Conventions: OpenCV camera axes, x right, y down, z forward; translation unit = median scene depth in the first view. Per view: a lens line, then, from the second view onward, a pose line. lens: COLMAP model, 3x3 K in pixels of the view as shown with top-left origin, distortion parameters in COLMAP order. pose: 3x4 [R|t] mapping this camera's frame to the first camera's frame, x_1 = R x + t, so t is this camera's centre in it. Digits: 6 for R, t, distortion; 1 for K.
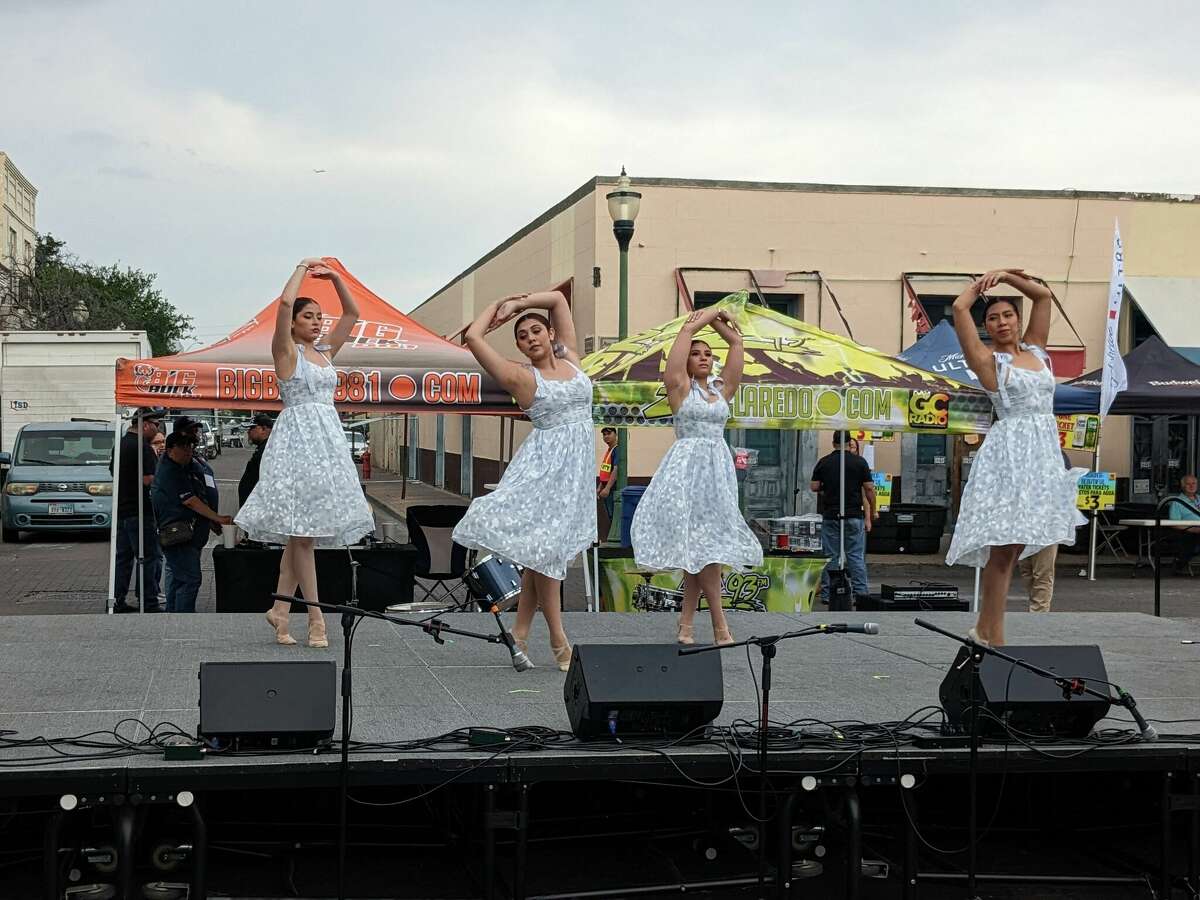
lens RADIAL K [[1759.4, 0, 600.1], [0, 1759.4, 454.3], [0, 0, 1]] dist [0.096674, 0.000000]
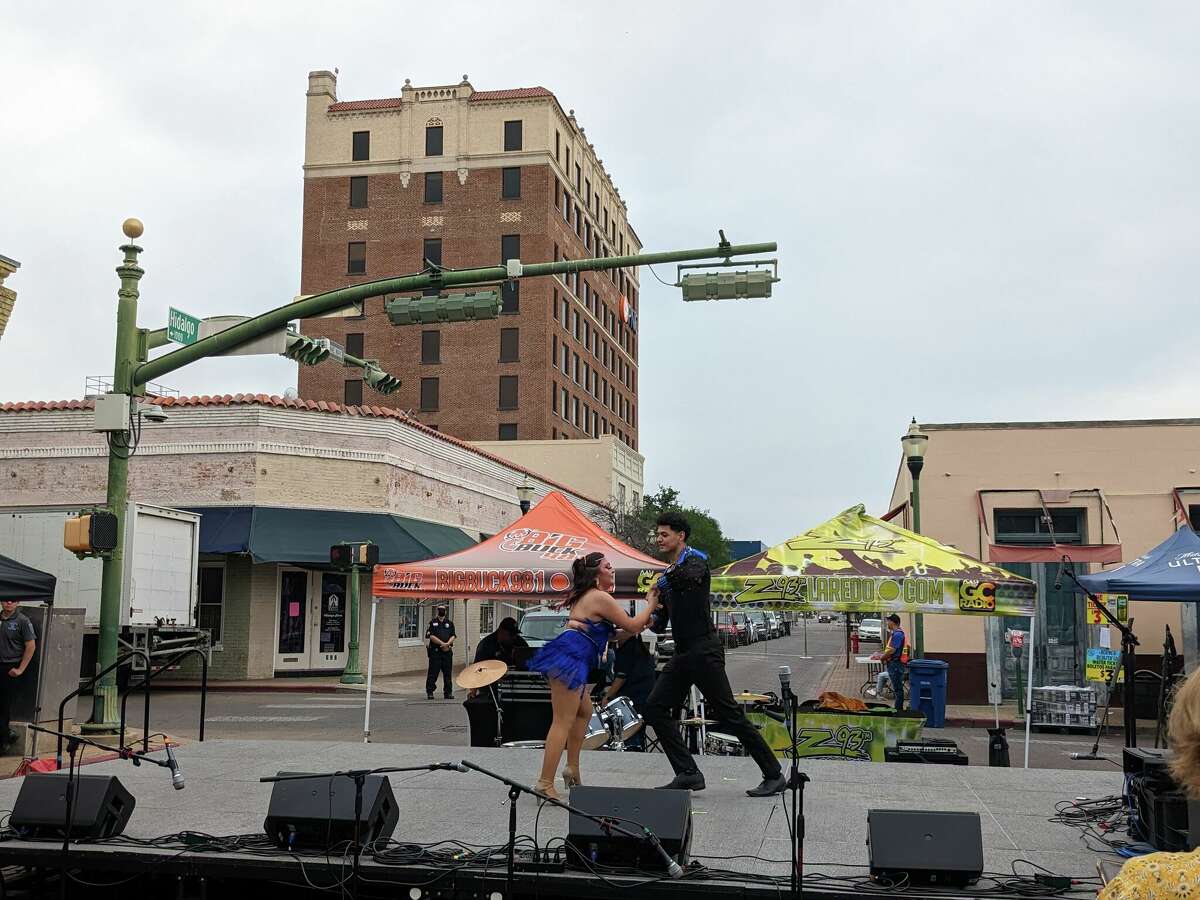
lens RADIAL K [[1239.1, 0, 599.3], [0, 1239.1, 449.3], [0, 0, 1]] dist [0.040354, 0.000000]
pose [[0.926705, -0.051666, -0.372220, 0.269442], [-0.004237, 0.989004, -0.147829, 0.002881], [0.375765, 0.138571, 0.916296, 0.094213]]
